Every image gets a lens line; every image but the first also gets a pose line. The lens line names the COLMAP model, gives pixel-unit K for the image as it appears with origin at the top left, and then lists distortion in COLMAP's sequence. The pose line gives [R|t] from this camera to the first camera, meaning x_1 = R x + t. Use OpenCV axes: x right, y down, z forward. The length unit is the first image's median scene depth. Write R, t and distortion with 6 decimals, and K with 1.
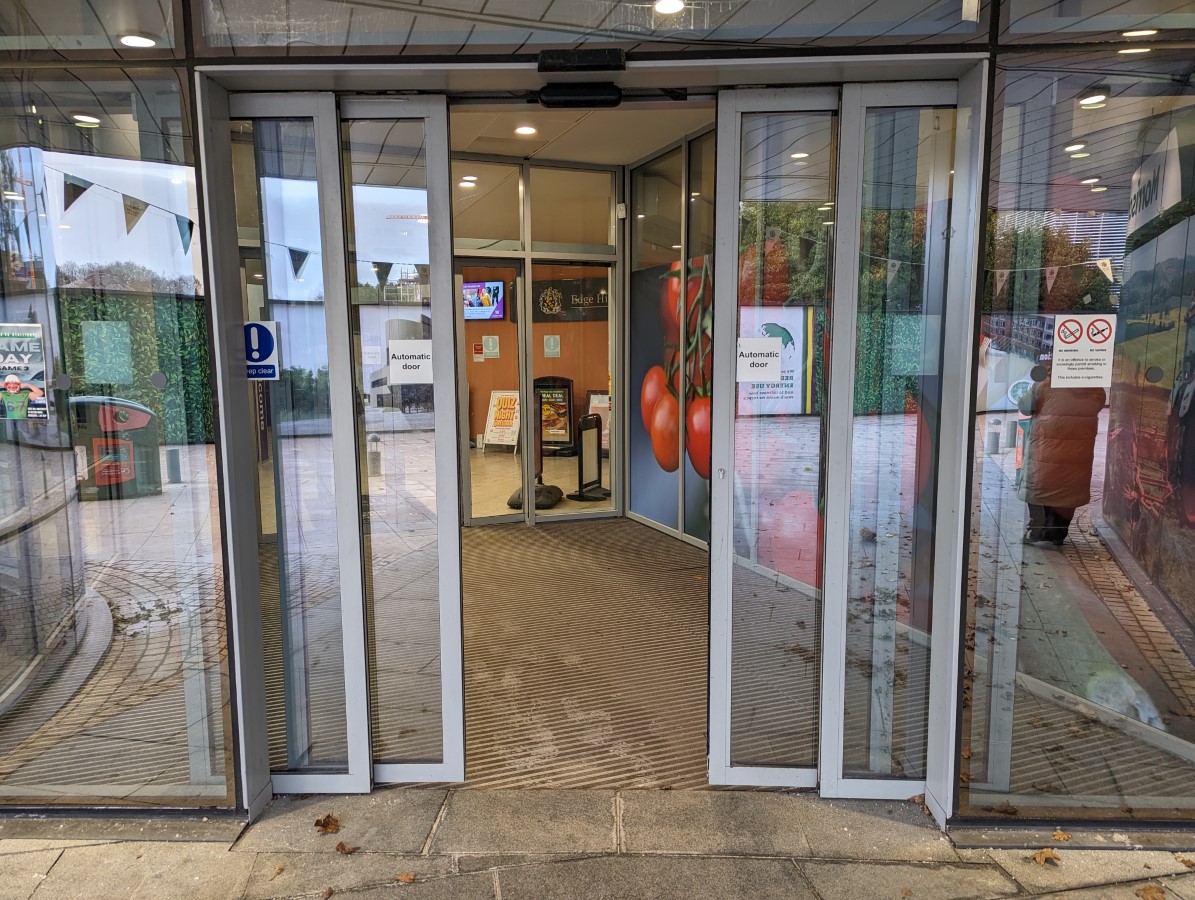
lens RADIAL K [[841.1, 0, 570.5], [0, 841.1, 443.2], [0, 0, 1]] dist [0.072348, -0.058993]
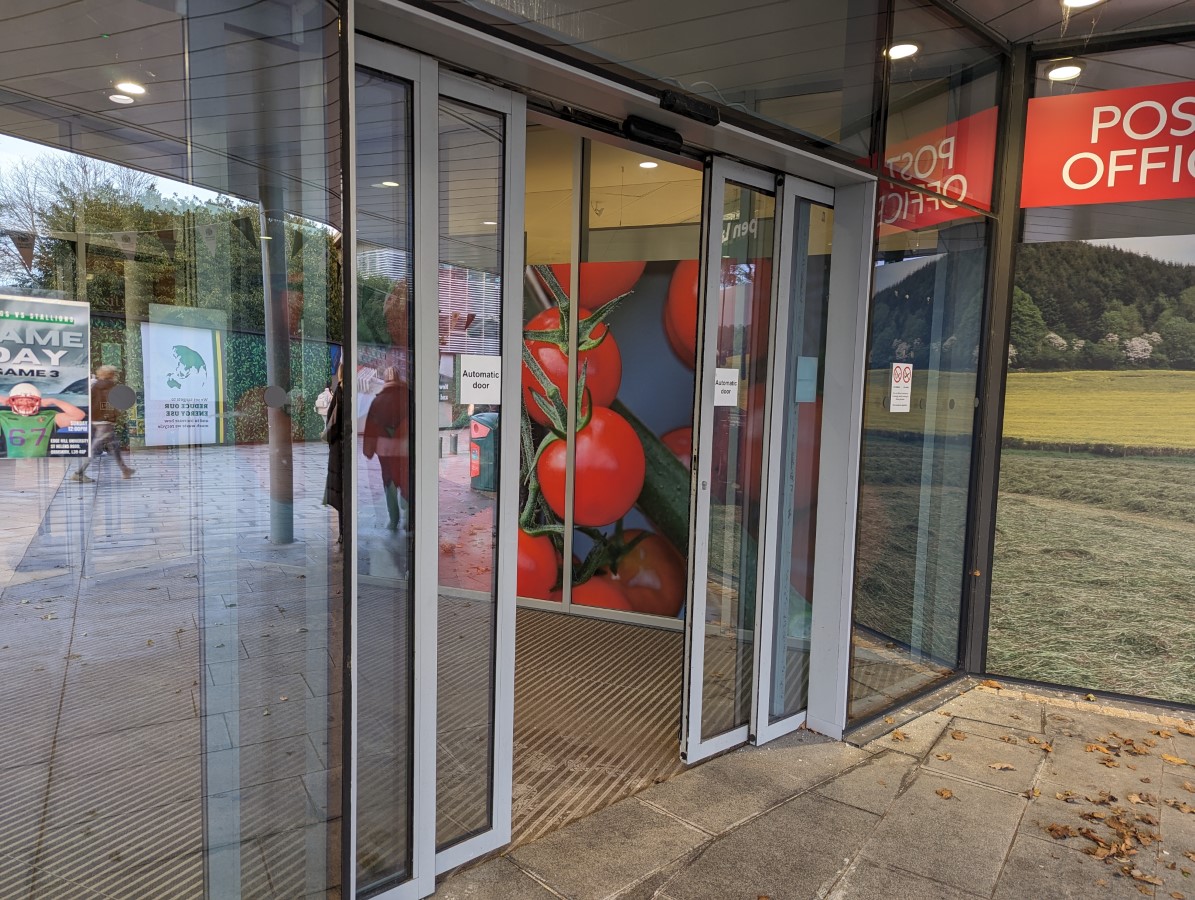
lens RADIAL K [[832.9, 0, 597.5], [0, 832.9, 450.0], [0, 0, 1]] dist [0.083545, -0.080607]
pose [[0.714398, -0.028379, 0.699164, -0.777840], [0.046658, 0.998885, -0.007130, -0.011864], [-0.698182, 0.037715, 0.714926, 0.310446]]
